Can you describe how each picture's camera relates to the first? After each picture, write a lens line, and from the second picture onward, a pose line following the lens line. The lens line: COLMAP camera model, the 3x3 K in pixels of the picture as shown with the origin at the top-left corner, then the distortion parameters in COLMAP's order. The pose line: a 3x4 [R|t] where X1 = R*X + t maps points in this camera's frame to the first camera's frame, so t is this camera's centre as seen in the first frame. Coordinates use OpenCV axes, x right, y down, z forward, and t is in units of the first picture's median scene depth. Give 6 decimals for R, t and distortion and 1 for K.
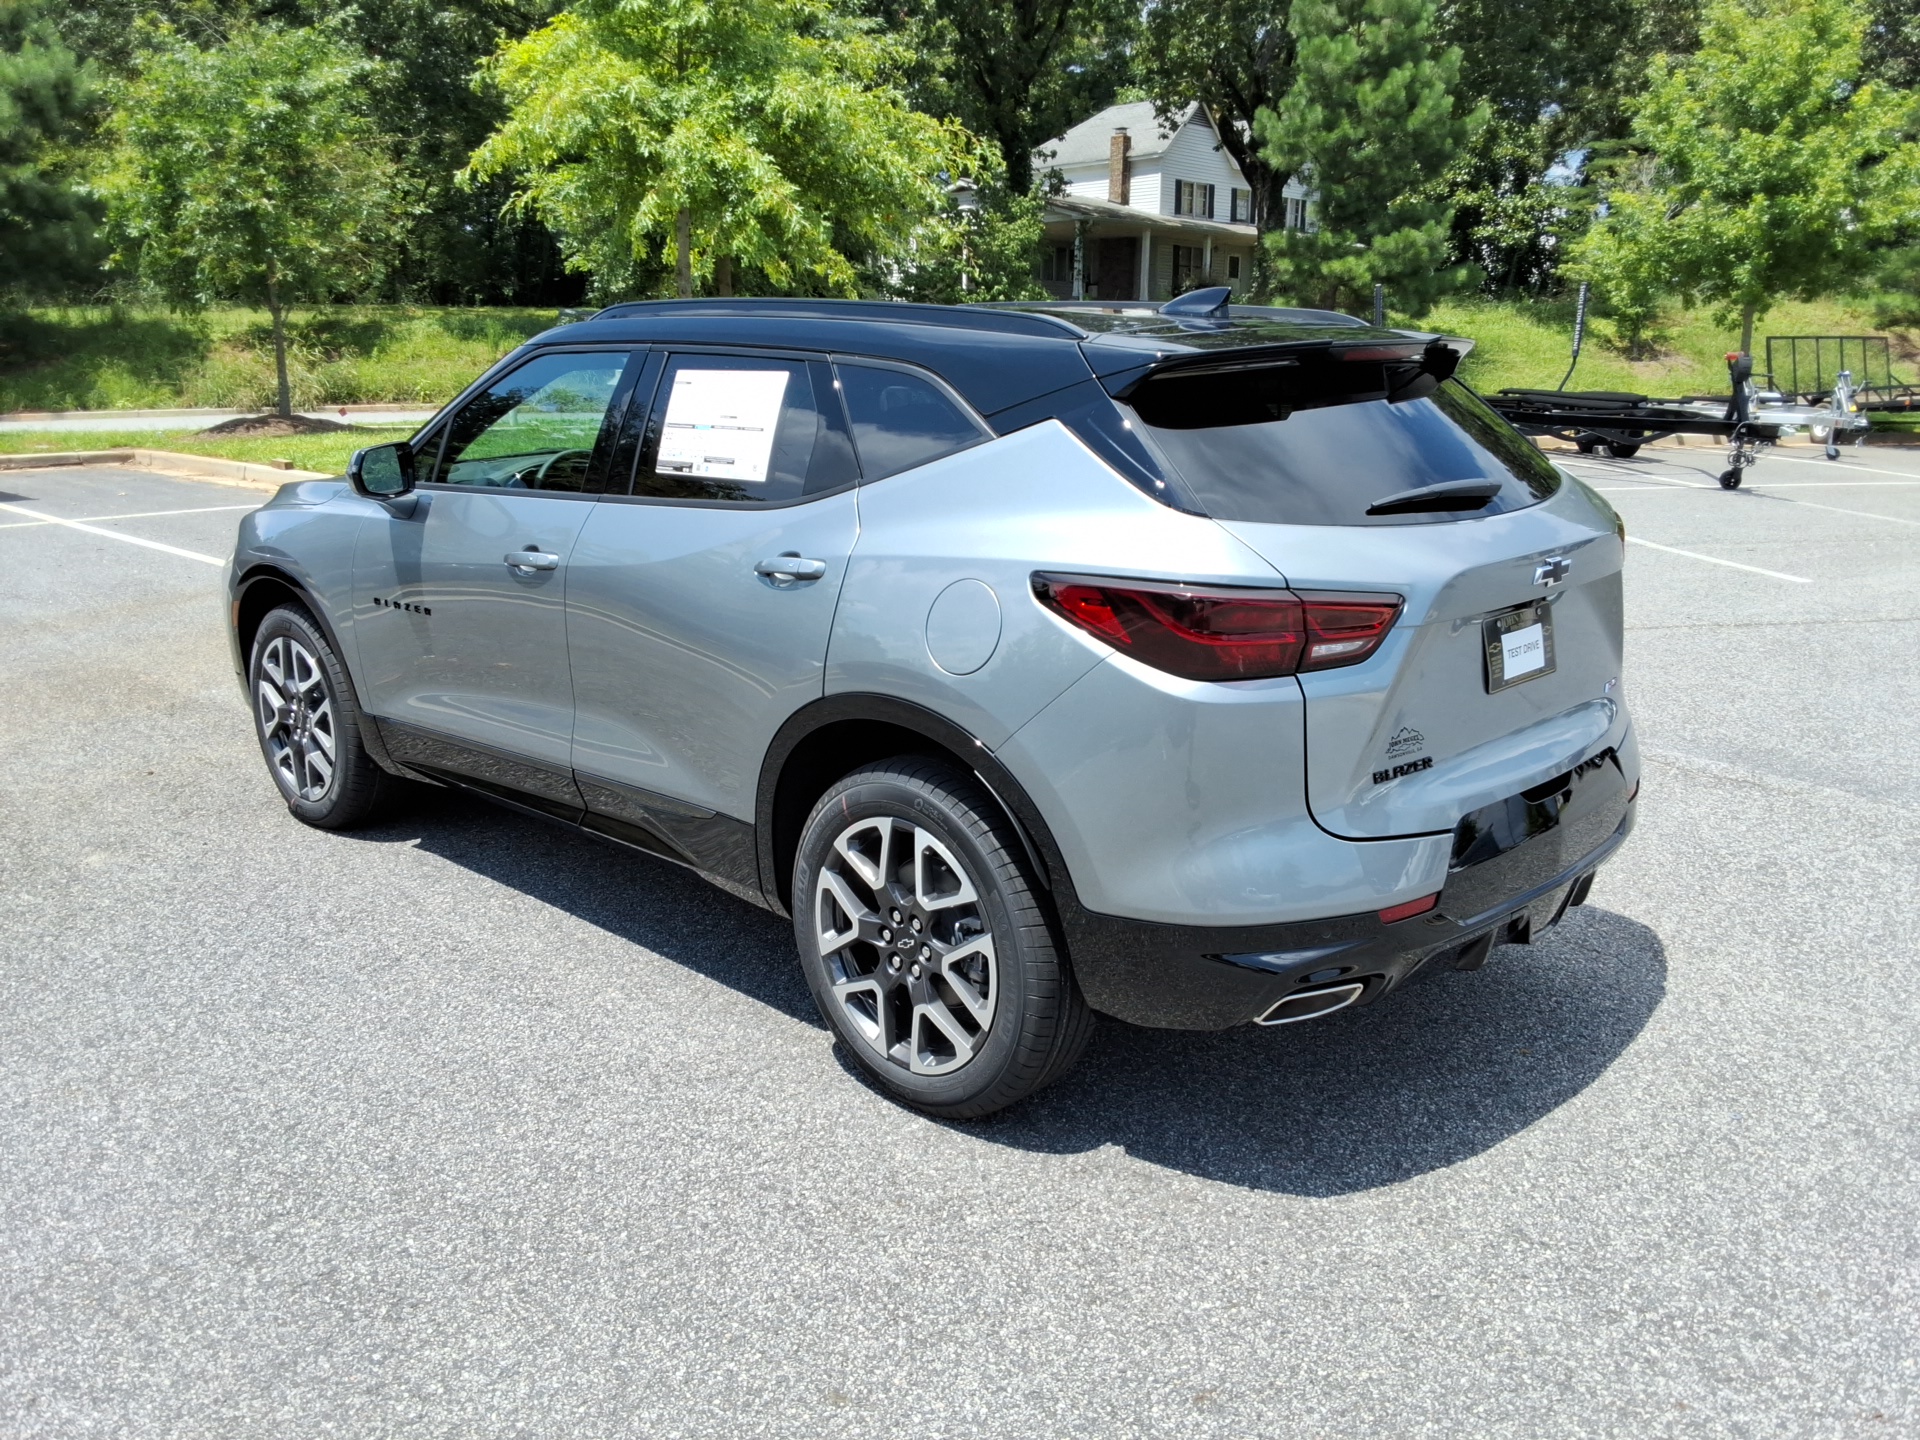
lens RADIAL K [[1586.1, 0, 959.2], [0, 1586.1, 670.6], [0, 0, 1]] dist [0.143545, -0.230381]
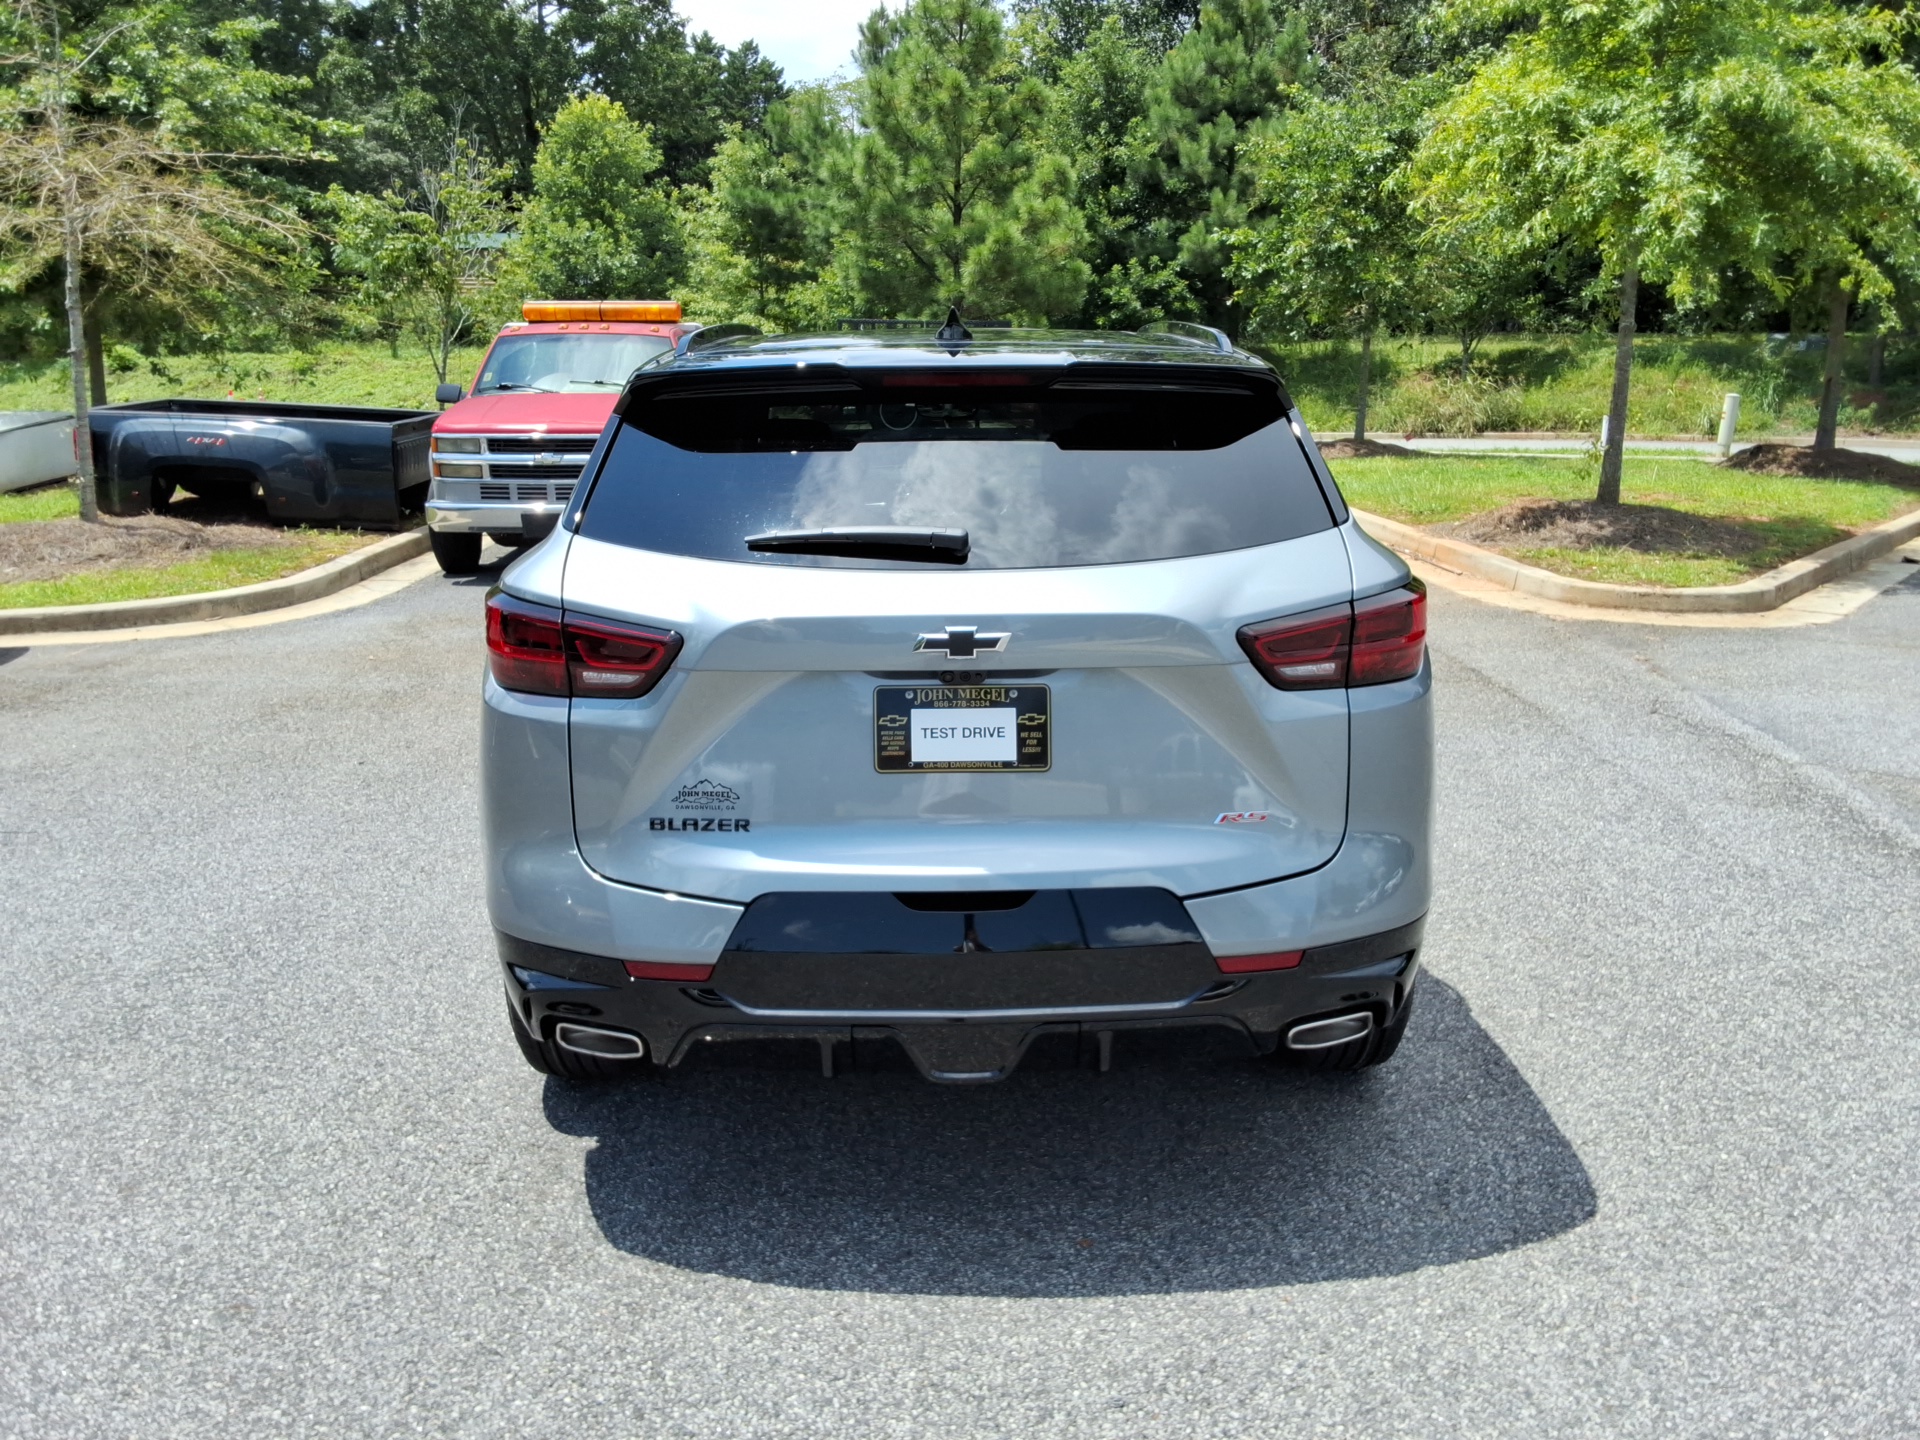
lens RADIAL K [[1578.5, 0, 979.5], [0, 1578.5, 695.1], [0, 0, 1]] dist [0.142310, -0.240111]
pose [[0.697017, 0.151292, -0.700913, 0.191873], [-0.152841, 0.986372, 0.060917, -0.017343], [0.700577, 0.064668, 0.710641, 0.086293]]
